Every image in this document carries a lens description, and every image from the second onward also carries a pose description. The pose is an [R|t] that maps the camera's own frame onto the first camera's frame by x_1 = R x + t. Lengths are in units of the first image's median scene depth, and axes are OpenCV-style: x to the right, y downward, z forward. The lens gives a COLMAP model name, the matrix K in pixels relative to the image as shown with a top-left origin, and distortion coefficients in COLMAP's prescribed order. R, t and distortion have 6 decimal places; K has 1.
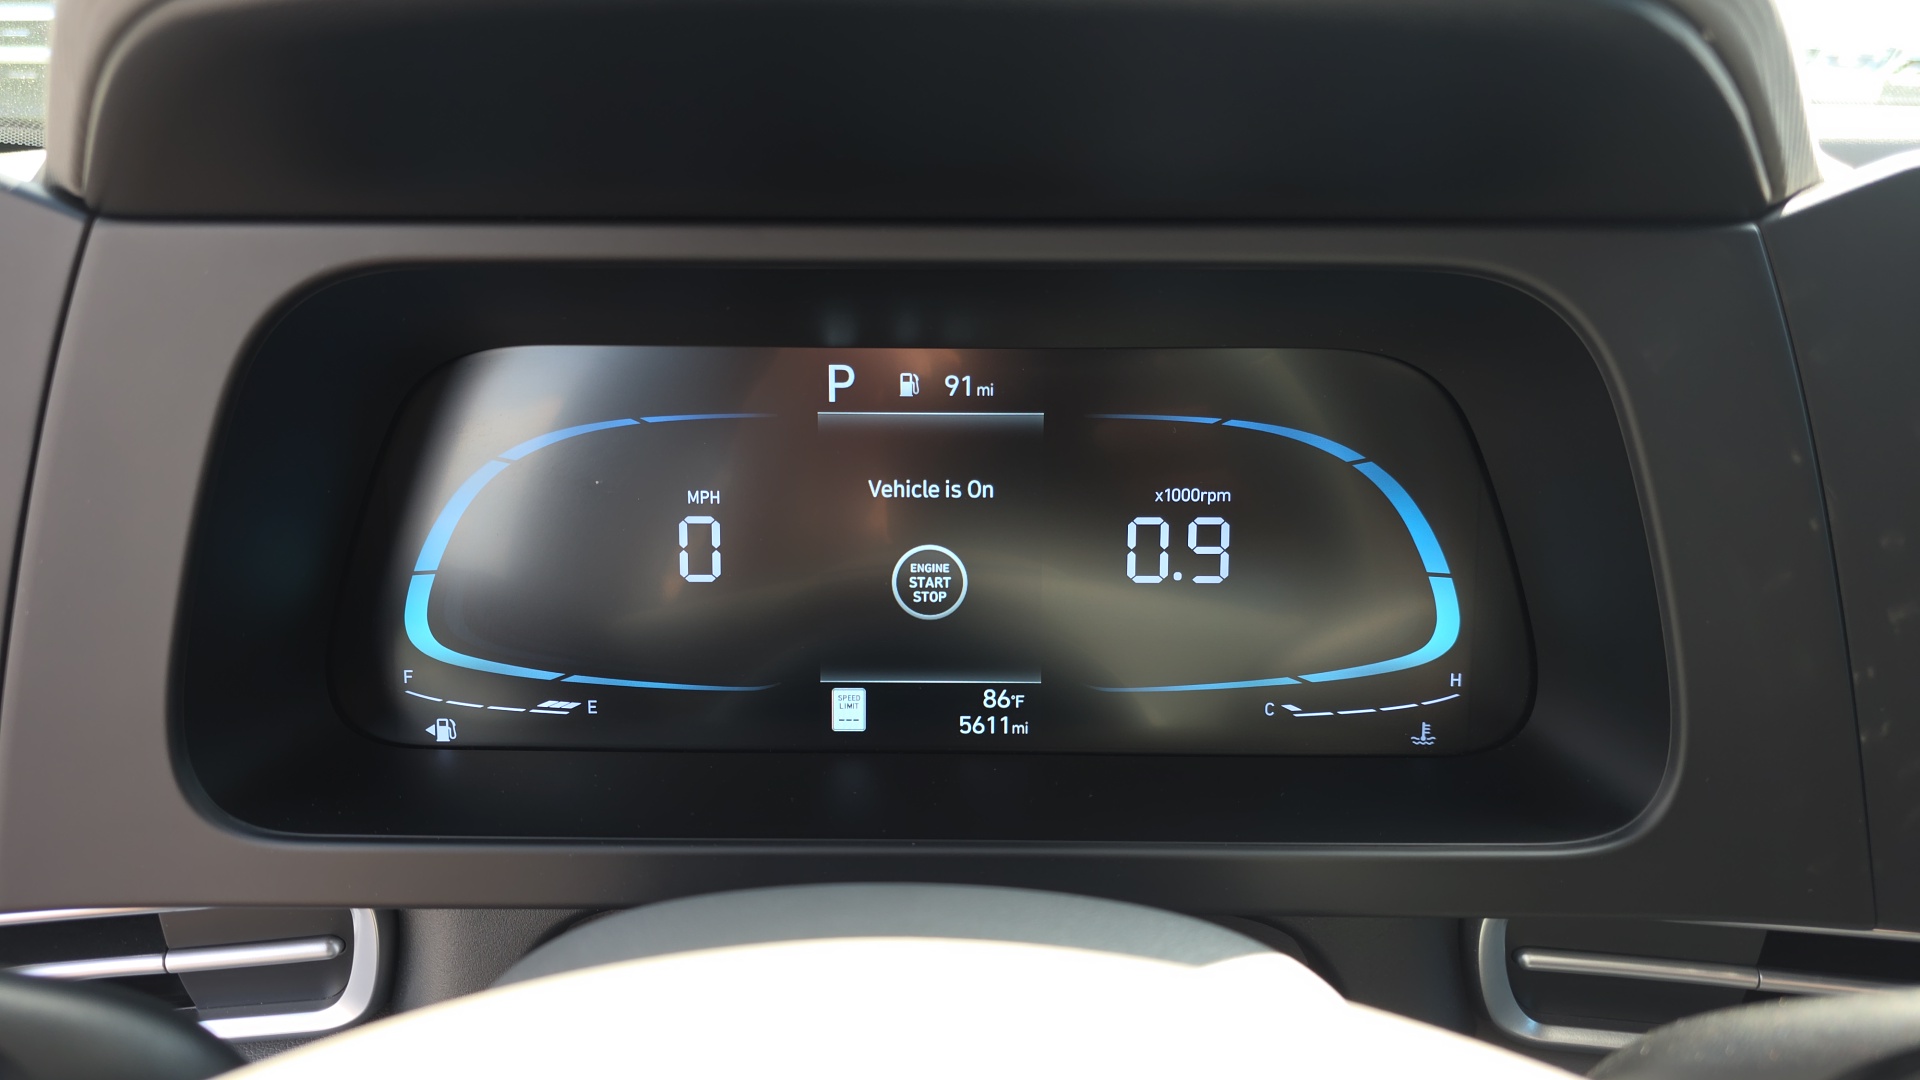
lens RADIAL K [[1291.5, 0, 942.8], [0, 1291.5, 539.6], [0, 0, 1]] dist [0.097203, -0.146009]
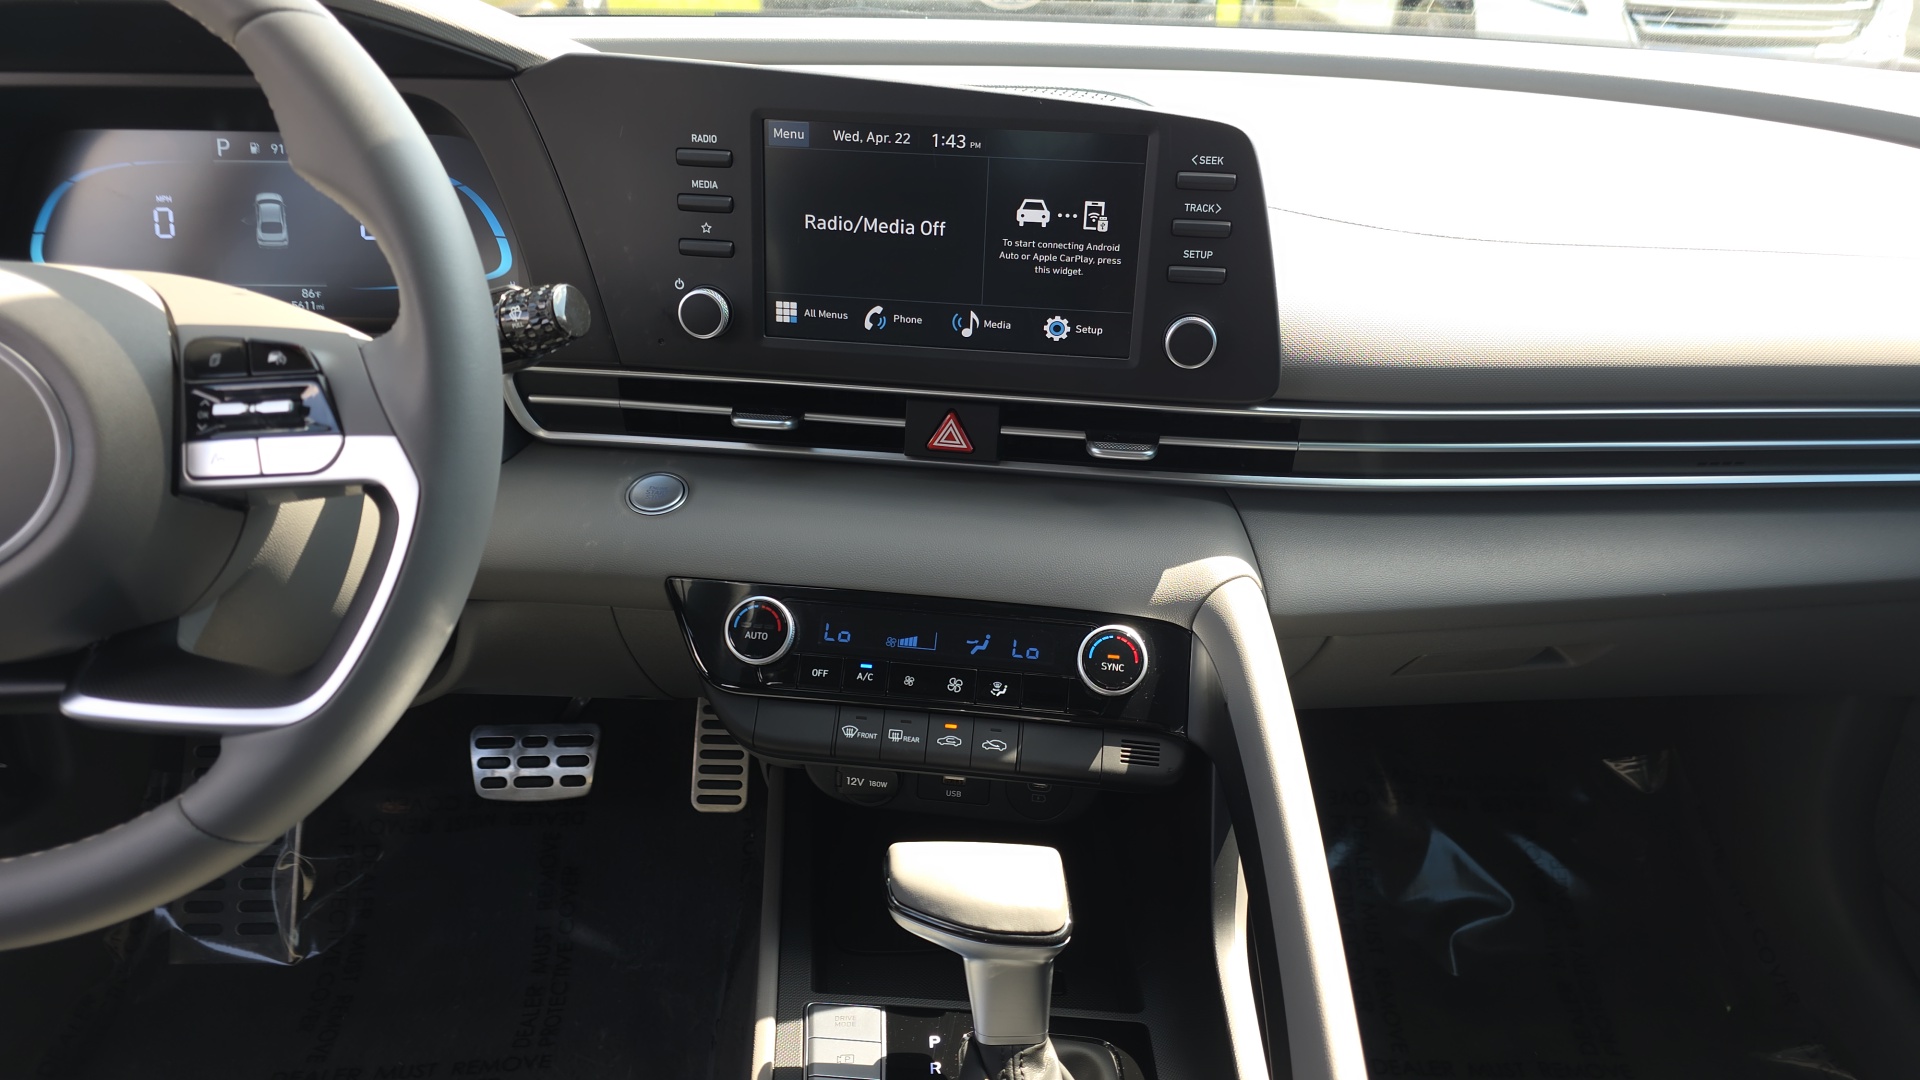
lens RADIAL K [[1291.5, 0, 942.8], [0, 1291.5, 539.6], [0, 0, 1]] dist [0.097203, -0.146009]
pose [[0.998095, -0.008470, 0.061118, 1.013183], [0.003144, 0.996228, 0.086713, 0.360557], [-0.061622, -0.086356, 0.994357, -1.385211]]
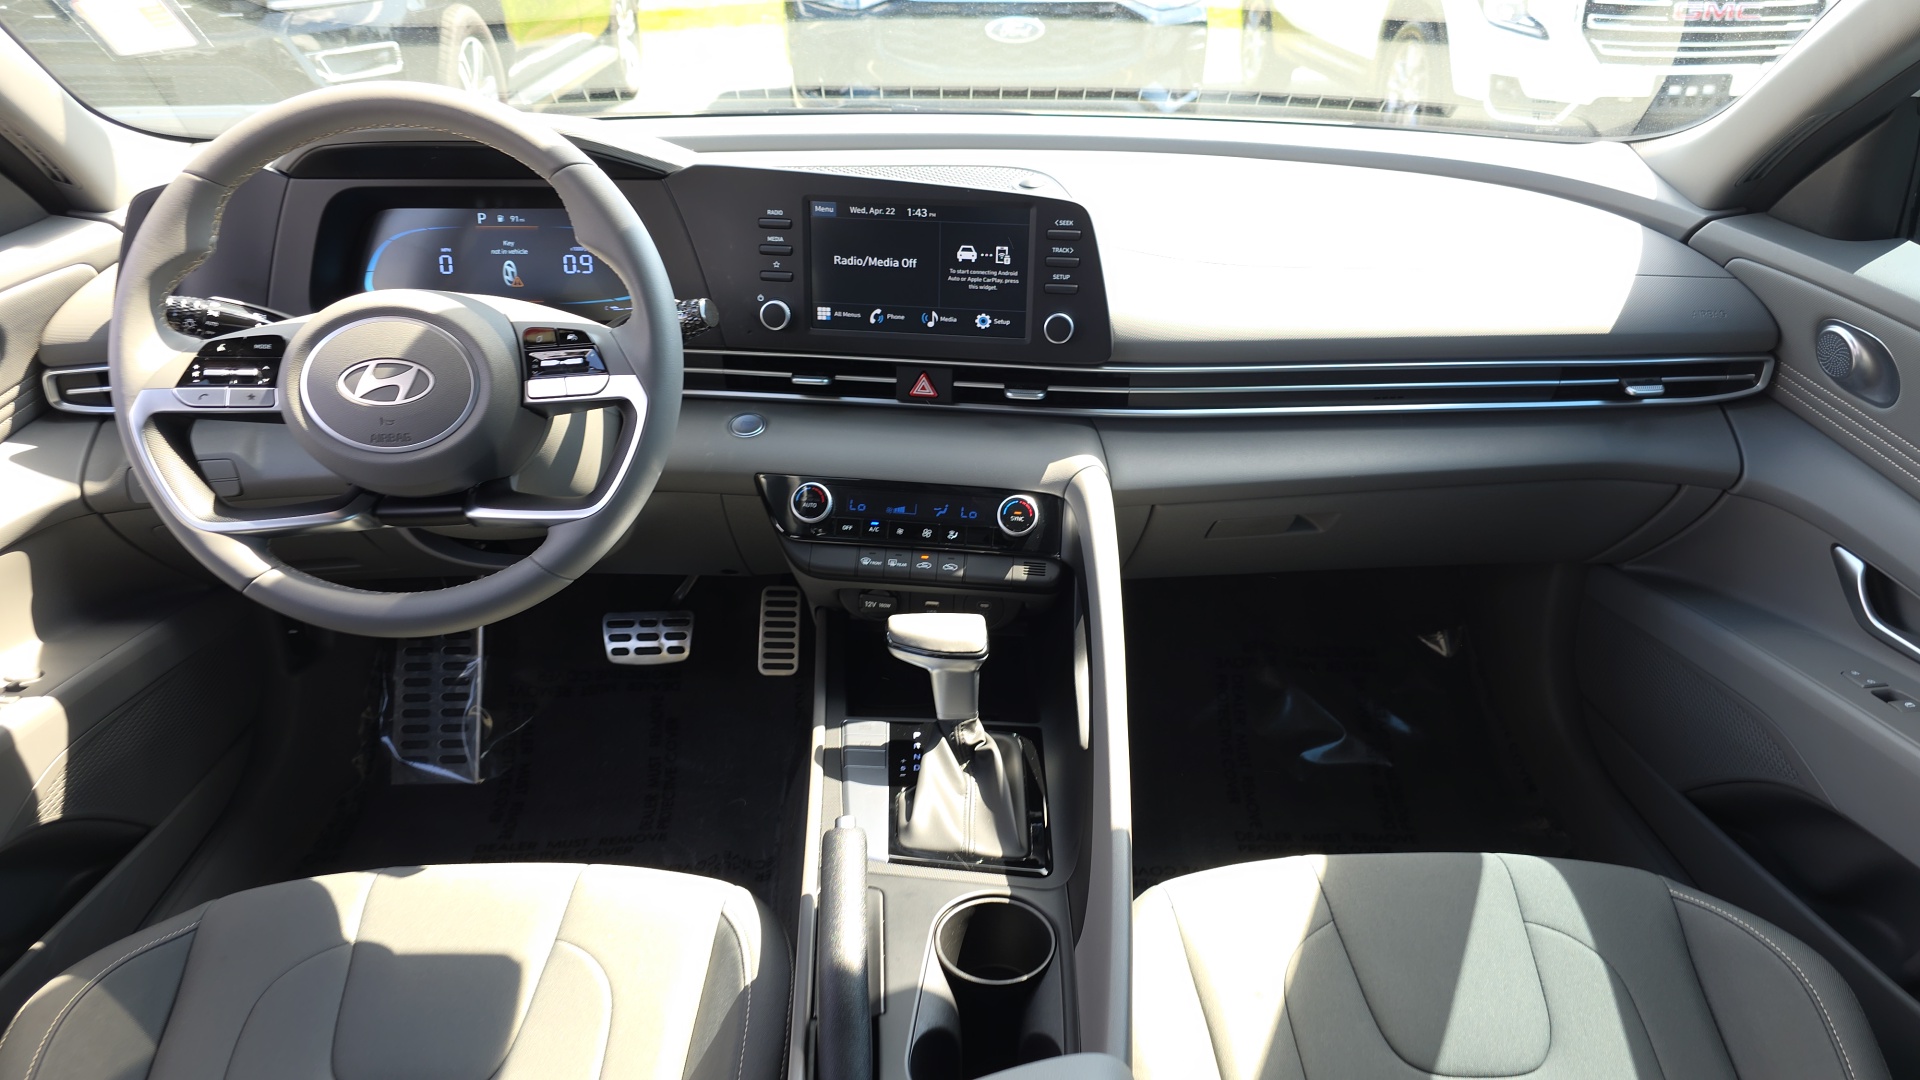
lens RADIAL K [[1284.8, 0, 968.7], [0, 1284.8, 560.2], [0, 0, 1]] dist [0.064418, -0.064868]
pose [[0.998078, -0.021719, 0.058043, 1.068239], [0.016185, 0.995424, 0.094176, 0.522410], [-0.059823, -0.093055, 0.993862, -2.851288]]
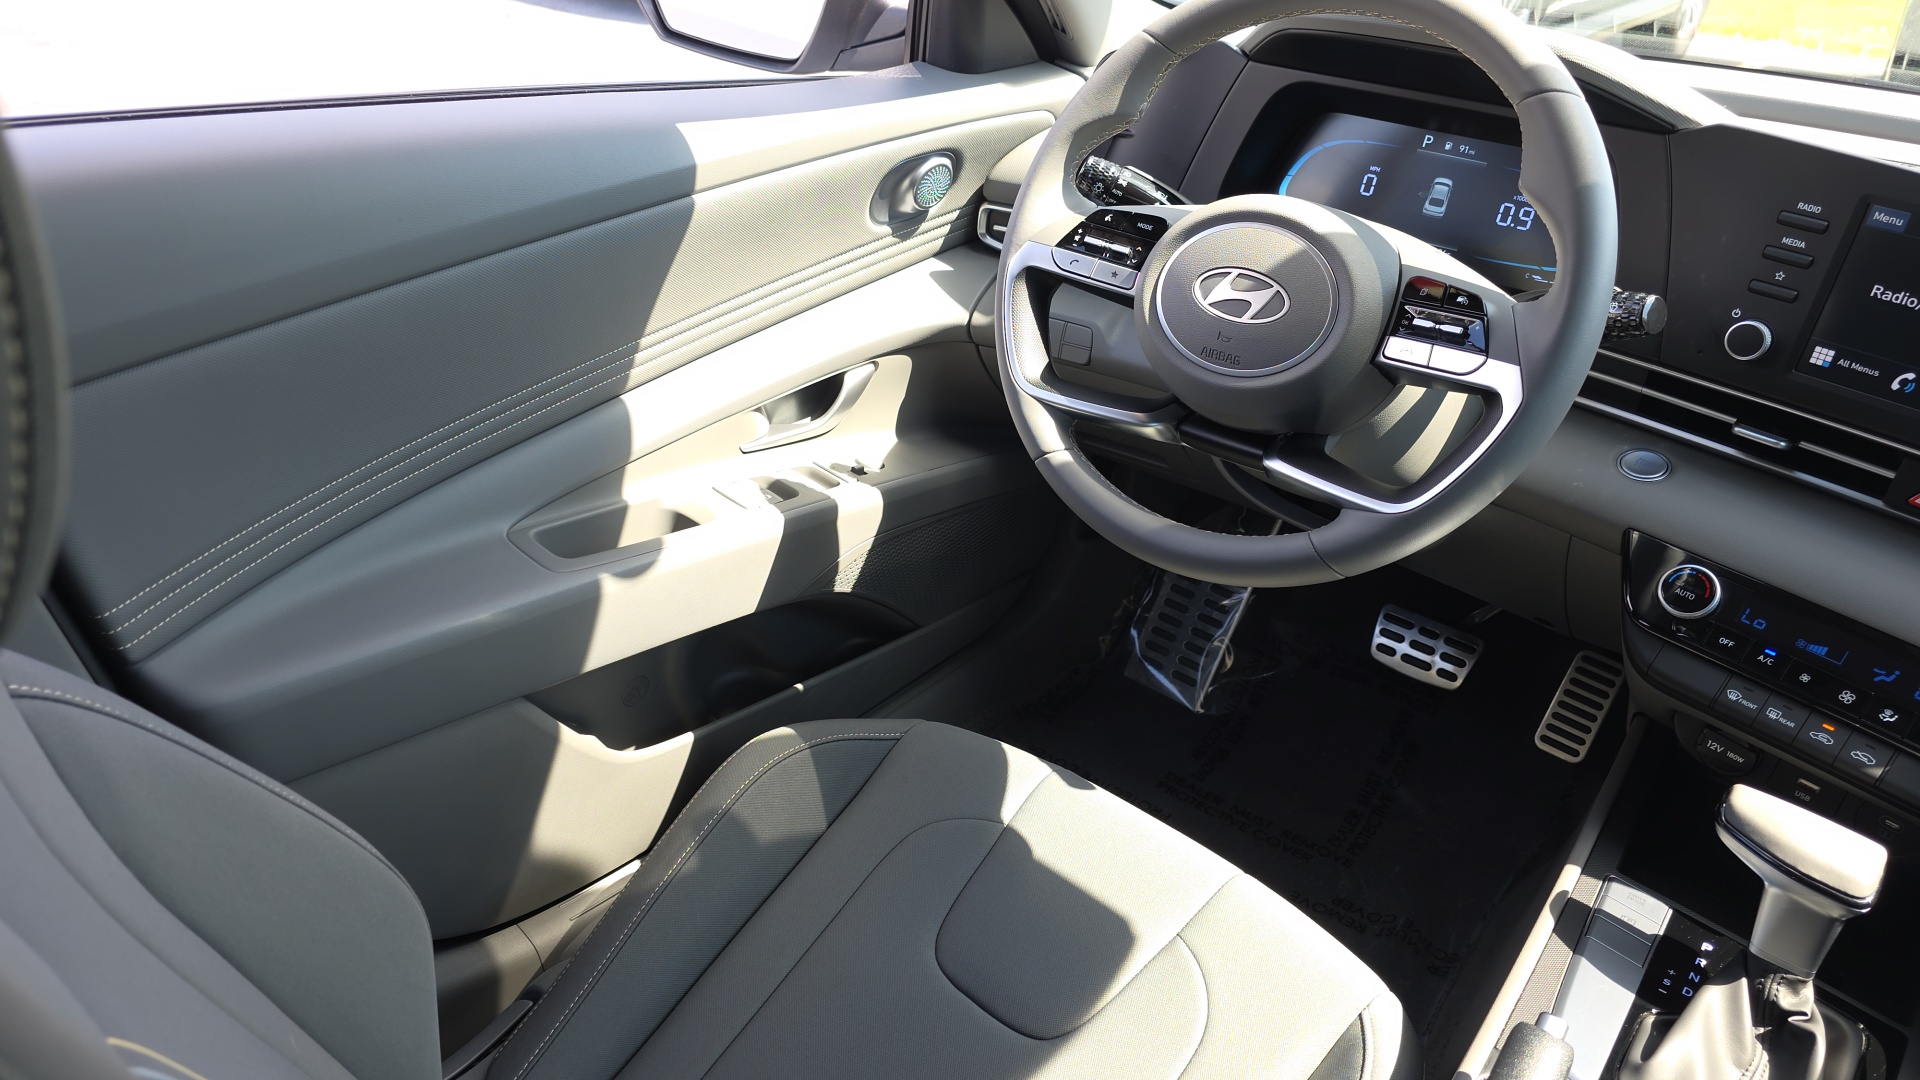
lens RADIAL K [[1295.5, 0, 955.7], [0, 1295.5, 535.6], [0, 0, 1]] dist [0.041759, -0.042641]
pose [[0.783059, 0.349708, -0.514318, 1.003649], [-0.282473, 0.936710, 0.206841, 0.453394], [0.554101, -0.016688, 0.832282, -2.344081]]
